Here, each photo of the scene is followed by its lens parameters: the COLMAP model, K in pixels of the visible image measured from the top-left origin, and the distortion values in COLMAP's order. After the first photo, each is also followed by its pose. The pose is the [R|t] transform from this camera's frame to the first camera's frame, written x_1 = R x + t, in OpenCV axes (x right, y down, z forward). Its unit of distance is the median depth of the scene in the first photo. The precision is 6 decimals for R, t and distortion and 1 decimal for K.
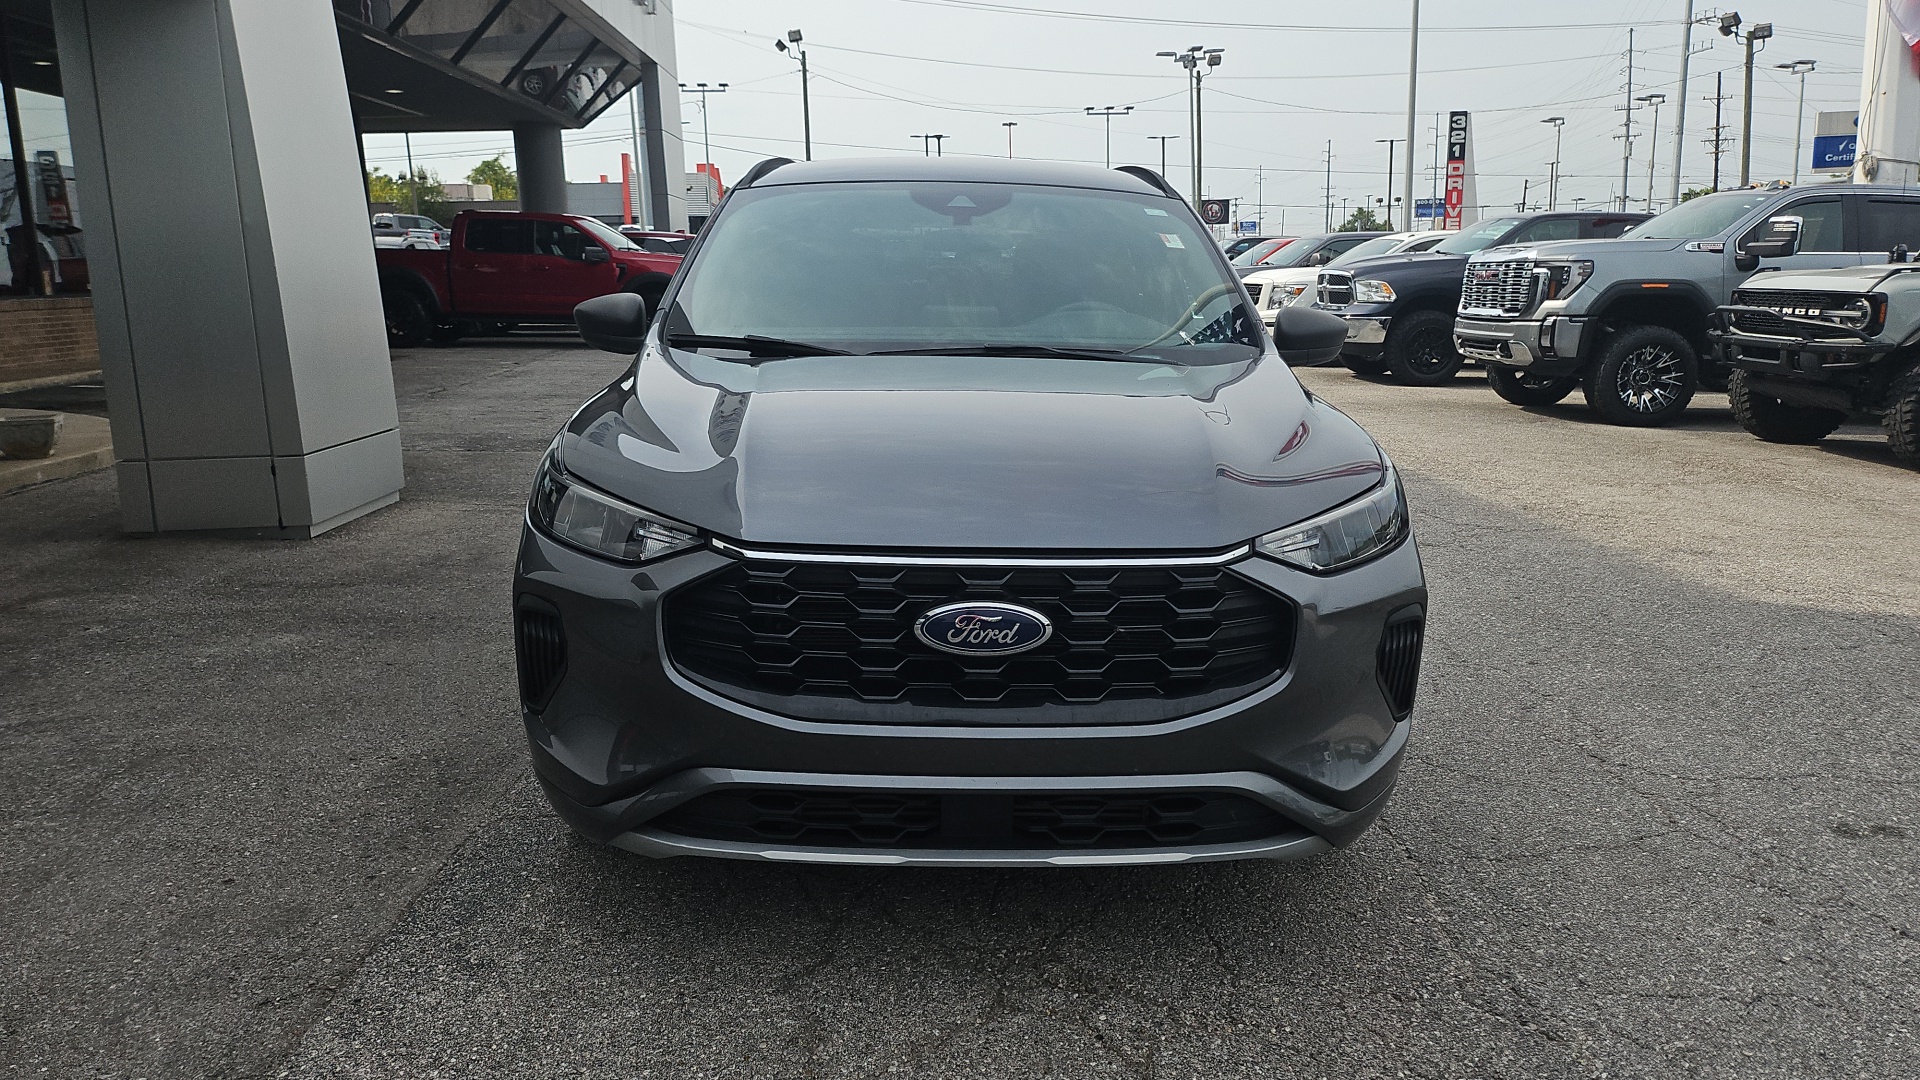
lens RADIAL K [[1383.8, 0, 968.5], [0, 1383.8, 510.6], [0, 0, 1]] dist [0.085360, -0.082937]
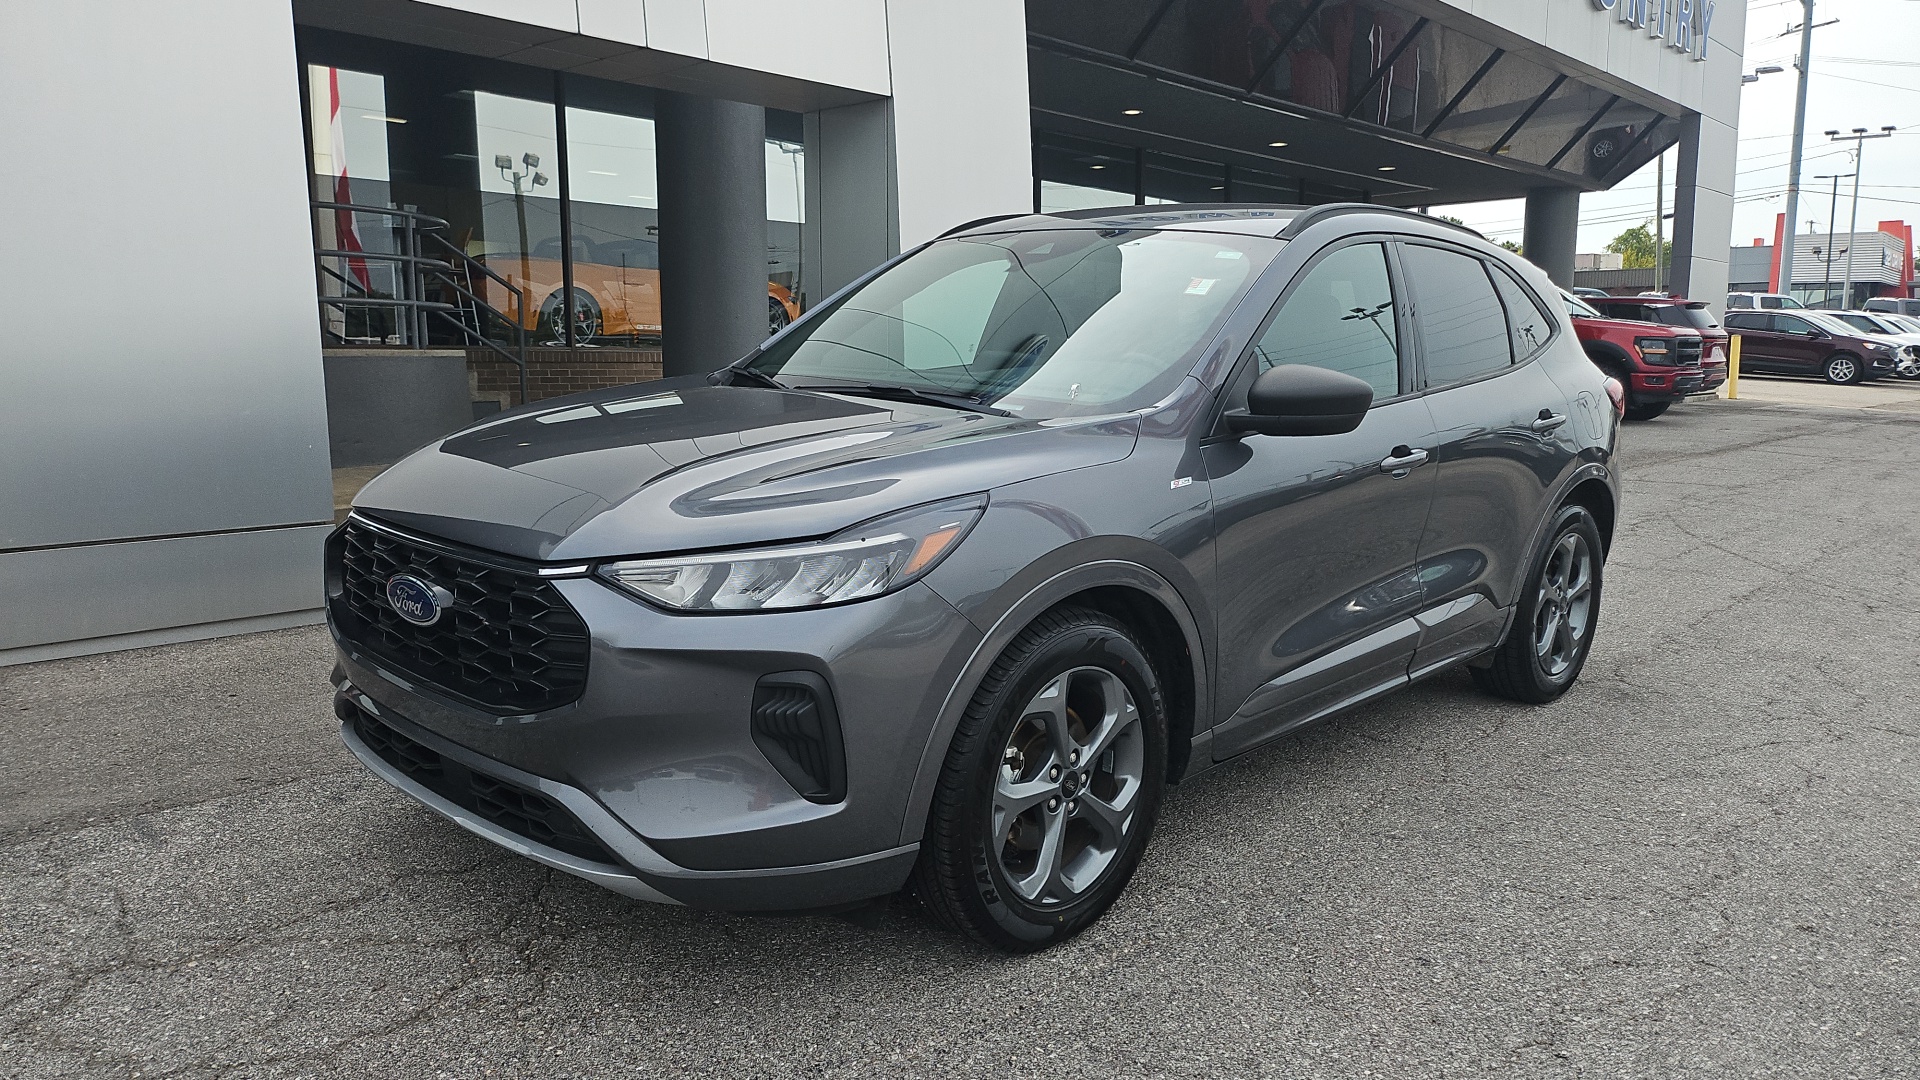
lens RADIAL K [[1383.8, 0, 968.5], [0, 1383.8, 510.6], [0, 0, 1]] dist [0.085360, -0.082937]
pose [[0.699037, 0.111582, -0.706326, 0.178731], [-0.146534, 0.989142, 0.011238, -0.010996], [0.699911, 0.095645, 0.707797, 0.073996]]
